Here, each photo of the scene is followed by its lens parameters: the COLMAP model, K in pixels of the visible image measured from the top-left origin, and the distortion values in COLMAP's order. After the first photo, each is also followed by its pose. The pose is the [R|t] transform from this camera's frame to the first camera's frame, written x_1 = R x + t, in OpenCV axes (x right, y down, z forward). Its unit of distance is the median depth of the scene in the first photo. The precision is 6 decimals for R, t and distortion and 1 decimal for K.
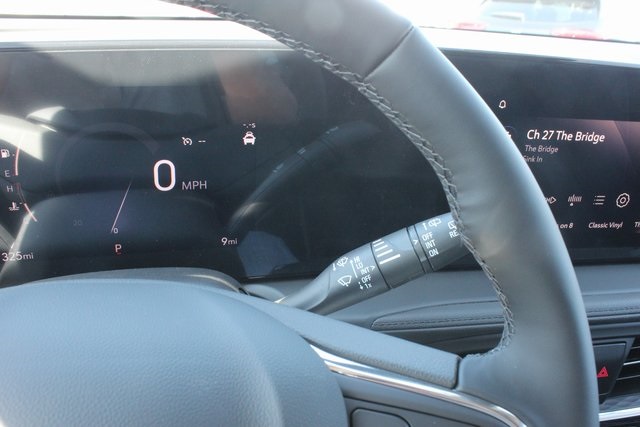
lens RADIAL K [[589.7, 0, 320.0], [0, 589.7, 213.5], [0, 0, 1]] dist [-0.099352, 0.015501]
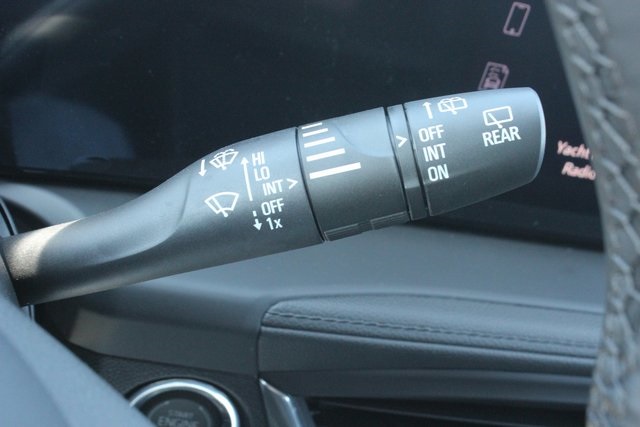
lens RADIAL K [[980.1, 0, 320.0], [0, 980.1, 213.5], [0, 0, 1]] dist [0.027140, 0.059333]
pose [[0.976658, 0.167950, 0.133908, 0.018026], [-0.179834, 0.980260, 0.082162, 0.051037], [-0.117466, -0.104325, 0.987582, 0.293864]]
